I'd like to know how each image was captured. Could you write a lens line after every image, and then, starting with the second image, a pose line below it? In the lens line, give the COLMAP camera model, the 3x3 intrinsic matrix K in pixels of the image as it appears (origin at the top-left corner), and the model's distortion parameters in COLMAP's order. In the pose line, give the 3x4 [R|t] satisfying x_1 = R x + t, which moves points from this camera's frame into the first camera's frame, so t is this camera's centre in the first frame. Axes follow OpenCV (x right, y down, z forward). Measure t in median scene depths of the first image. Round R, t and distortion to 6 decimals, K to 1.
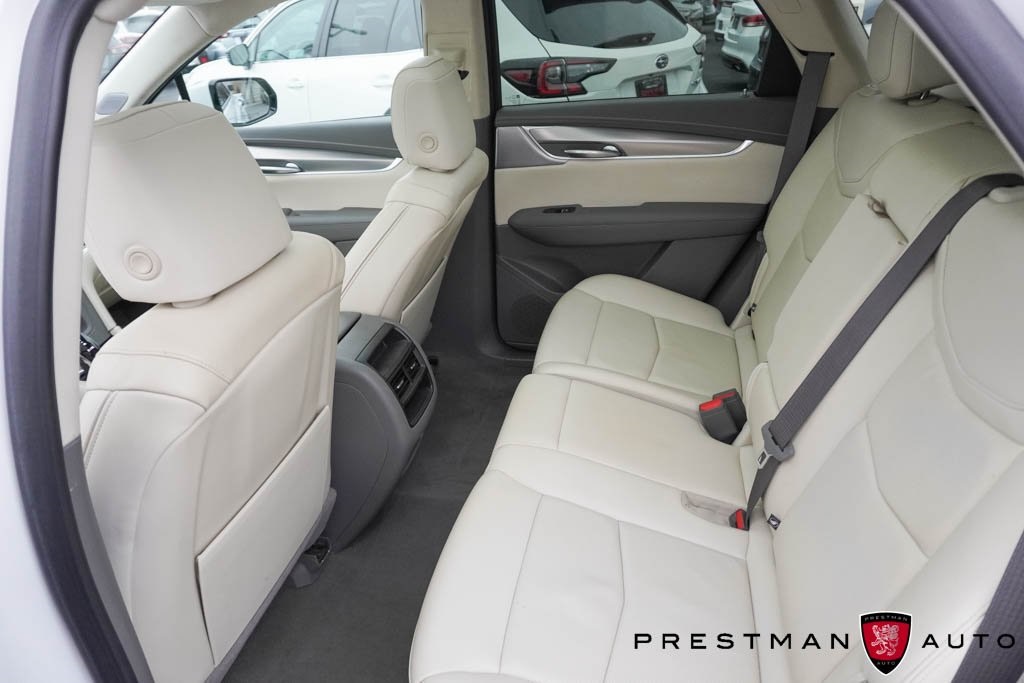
lens RADIAL K [[670.9, 0, 512.0], [0, 670.9, 341.5], [0, 0, 1]] dist [-0.022237, 0.001845]
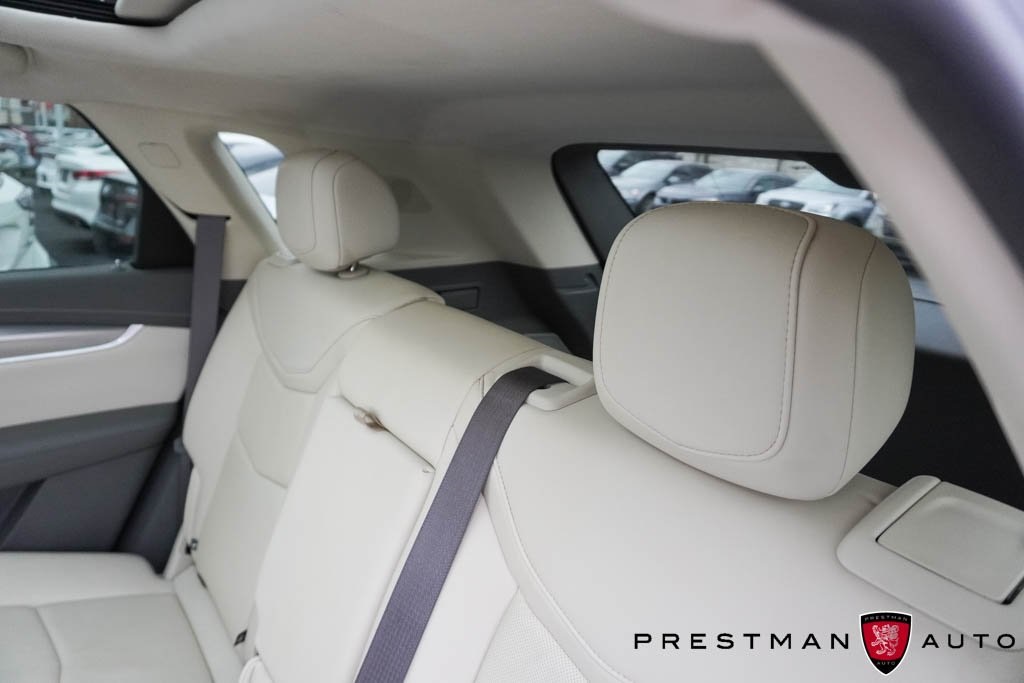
lens RADIAL K [[670.9, 0, 512.0], [0, 670.9, 341.5], [0, 0, 1]] dist [-0.022237, 0.001845]
pose [[0.636146, -0.114155, 0.763077, 0.052661], [0.274650, 0.957718, -0.085691, -0.102827], [-0.721031, 0.264091, 0.640601, 0.223827]]
